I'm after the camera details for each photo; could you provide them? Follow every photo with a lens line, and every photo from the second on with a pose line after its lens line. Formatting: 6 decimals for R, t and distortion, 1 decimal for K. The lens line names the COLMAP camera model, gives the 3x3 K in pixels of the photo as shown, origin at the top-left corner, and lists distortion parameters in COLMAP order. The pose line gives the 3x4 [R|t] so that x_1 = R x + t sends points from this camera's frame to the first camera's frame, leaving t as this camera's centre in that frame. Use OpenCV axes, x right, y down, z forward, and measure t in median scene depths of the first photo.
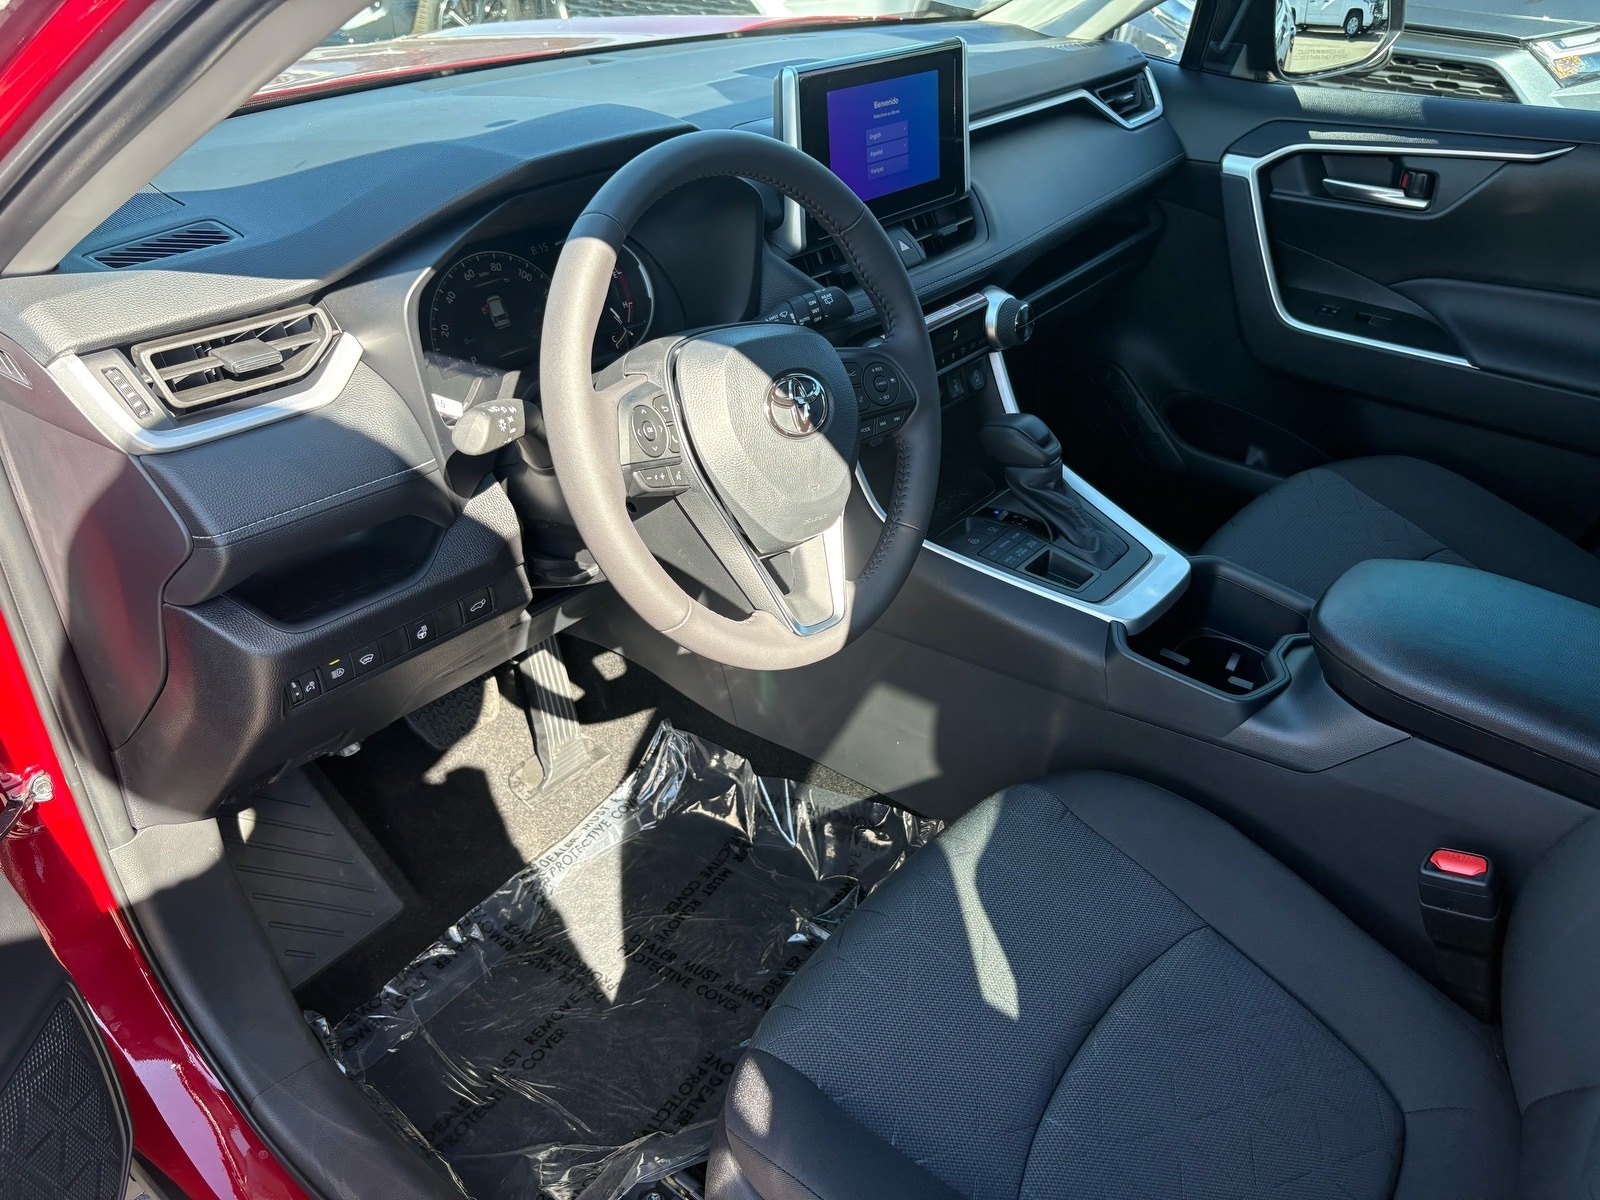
lens RADIAL K [[1251.5, 0, 770.5], [0, 1251.5, 598.2], [0, 0, 1]] dist [0.014762, 0.007783]
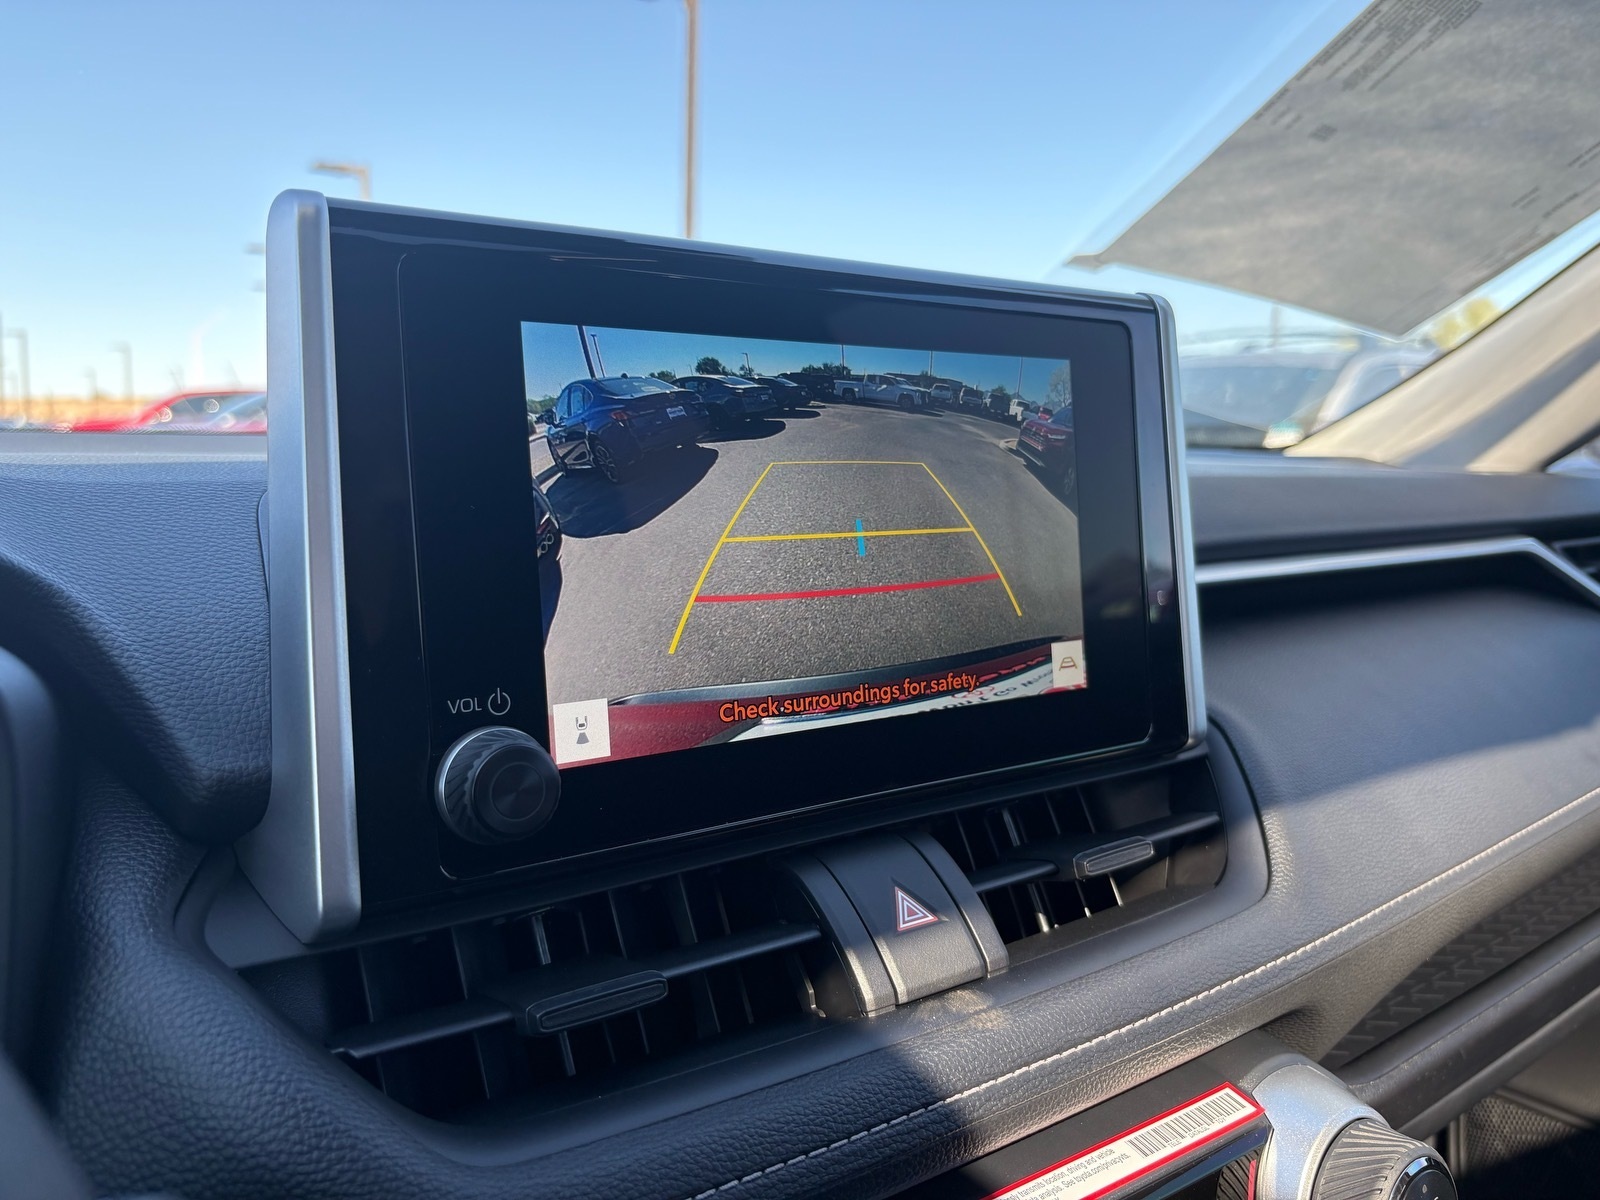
lens RADIAL K [[1241.5, 0, 810.8], [0, 1241.5, 604.1], [0, 0, 1]] dist [0.019749, -0.049303]
pose [[0.966963, 0.009574, -0.254735, 0.148880], [-0.116308, 0.905788, -0.407457, -0.223833], [0.226835, 0.423624, 0.876977, 0.716702]]
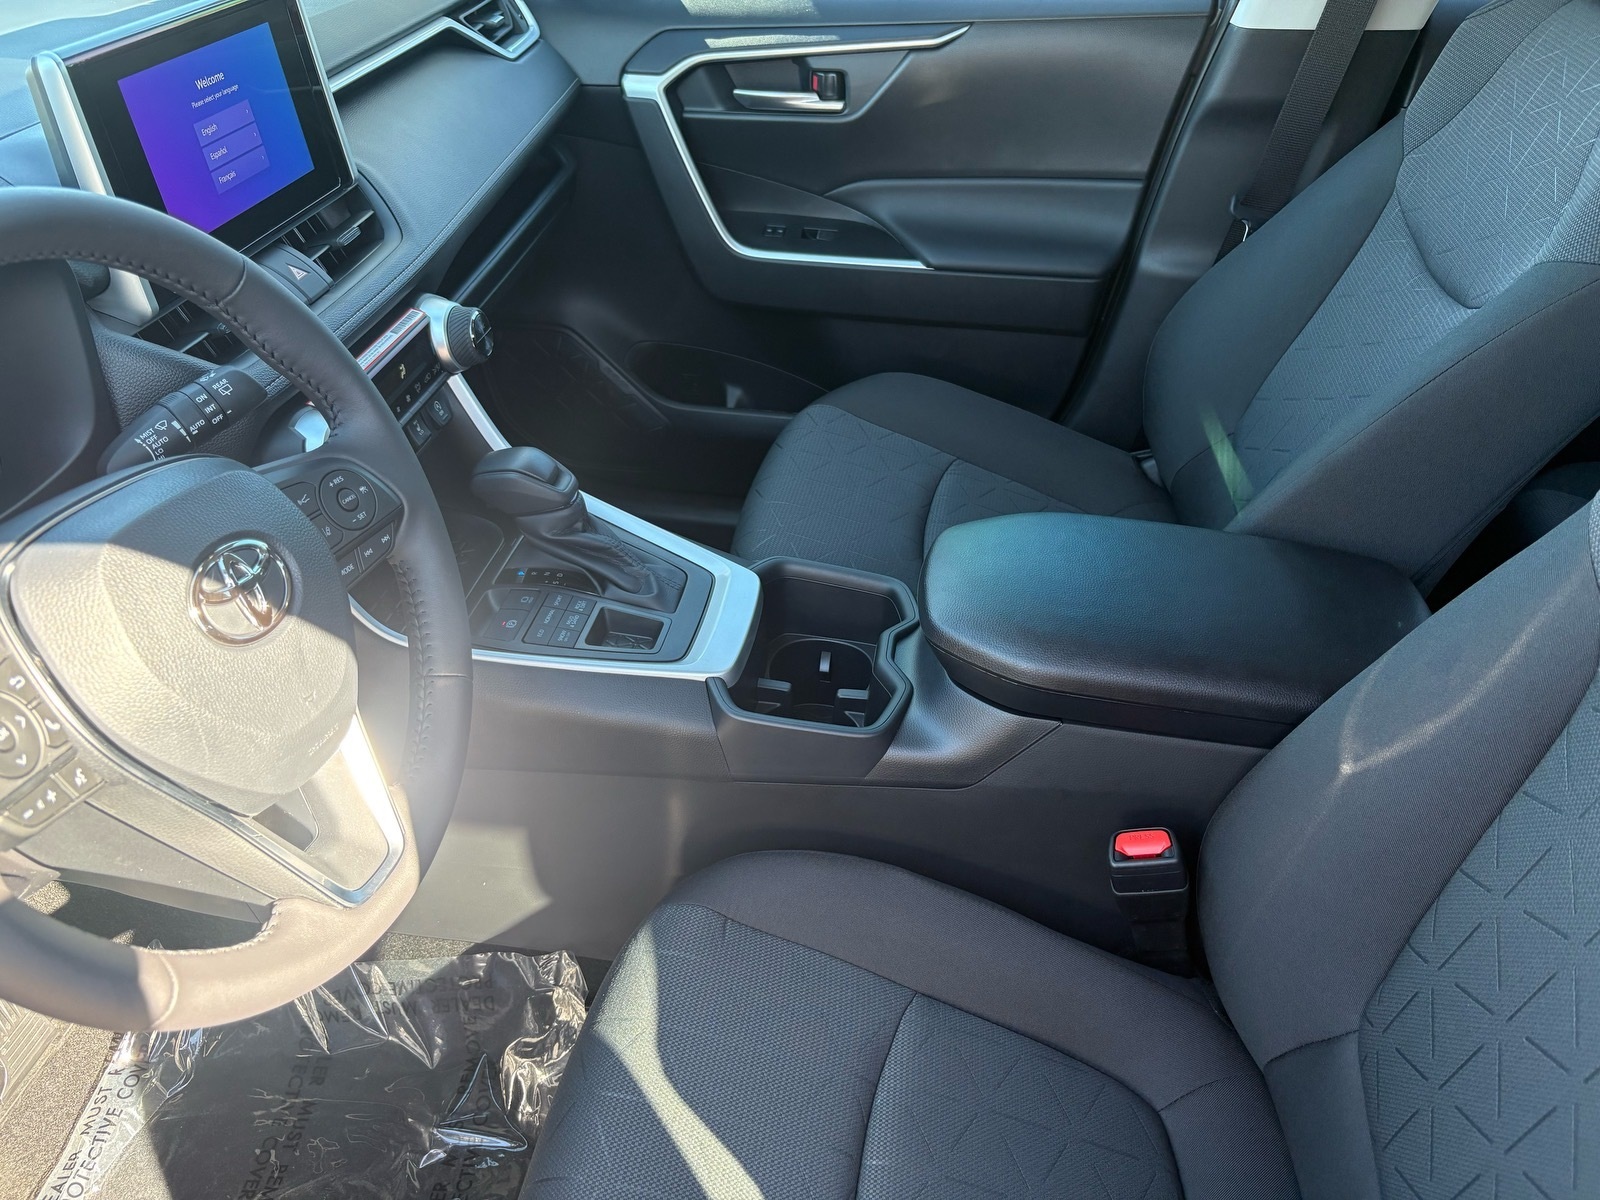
lens RADIAL K [[1260.7, 0, 800.0], [0, 1260.7, 600.0], [0, 0, 1]] dist [0.043024, -0.064804]
pose [[0.863845, -0.296546, 0.407226, 0.001122], [0.268020, 0.955018, 0.126906, -0.110145], [-0.426542, -0.000483, 0.904468, 0.198327]]
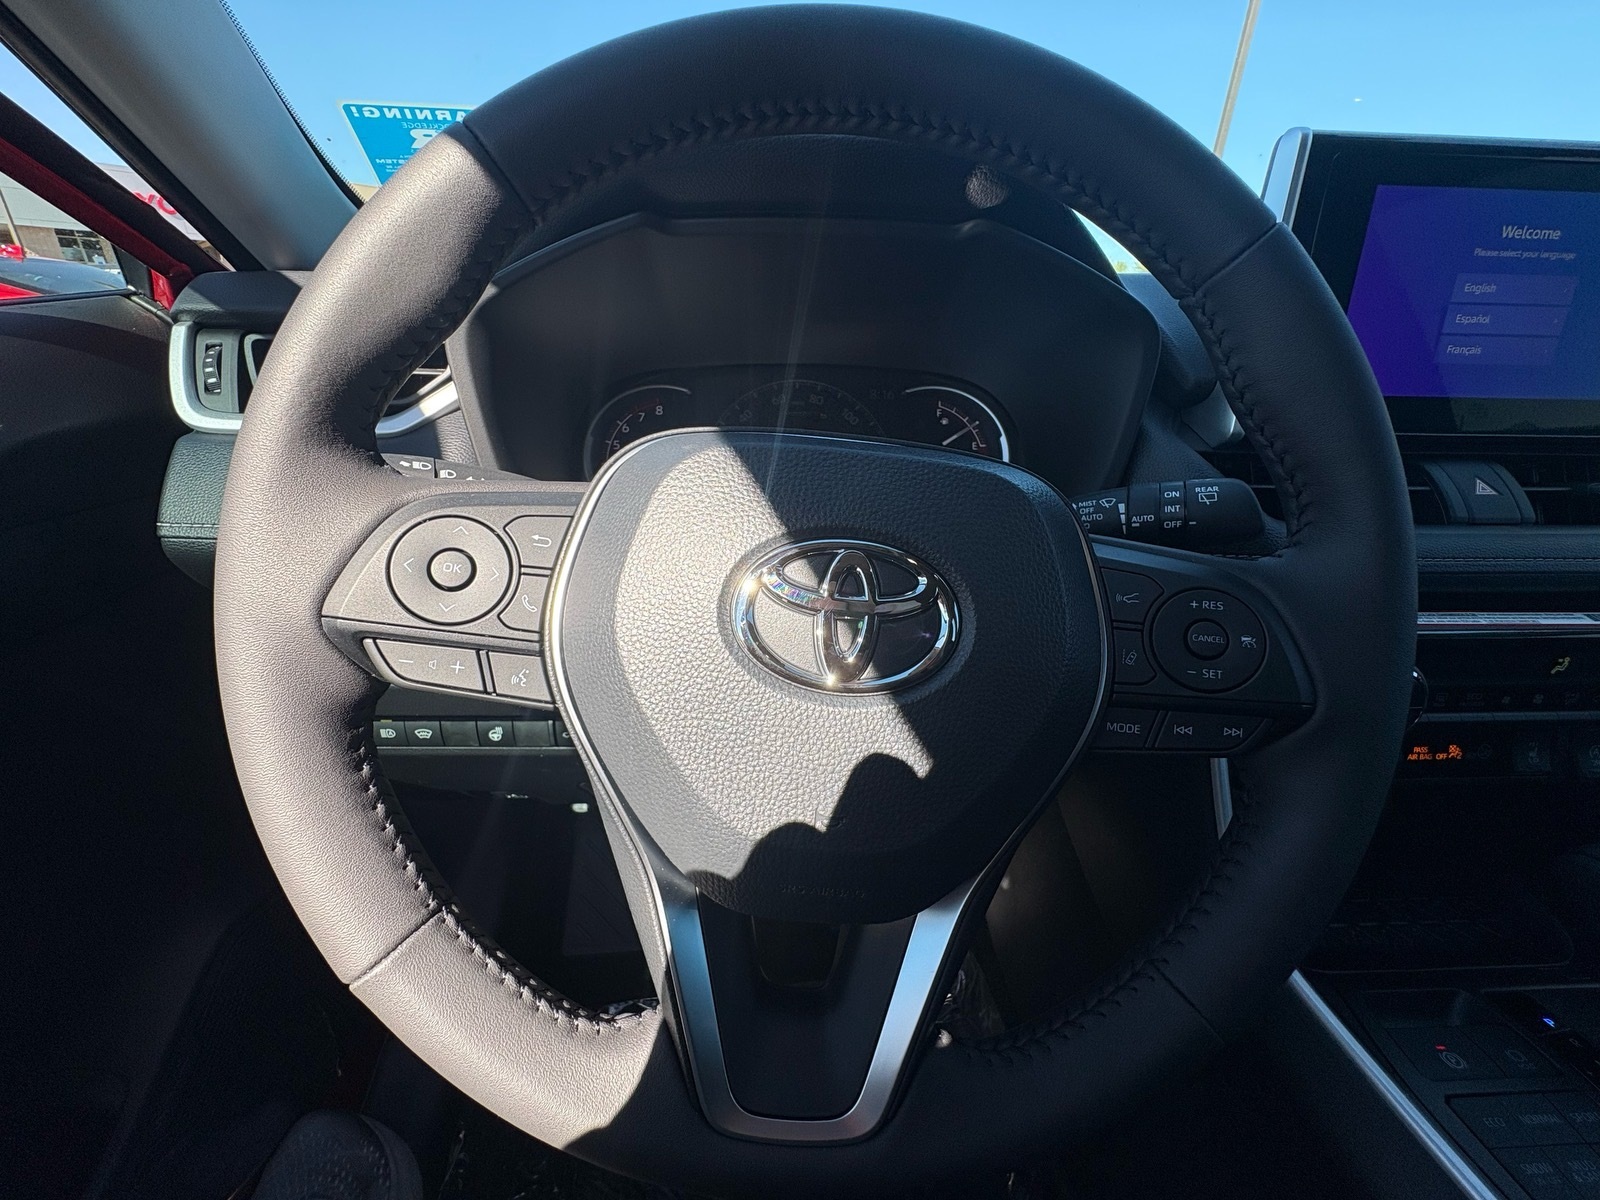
lens RADIAL K [[636.8, 0, 800.0], [0, 636.8, 600.0], [0, 0, 1]] dist [0.001589, 0.000016]
pose [[0.670257, 0.287234, -0.684289, 0.108242], [-0.395961, 0.918264, -0.002395, -0.107098], [0.627671, 0.272557, 0.729207, 0.591036]]
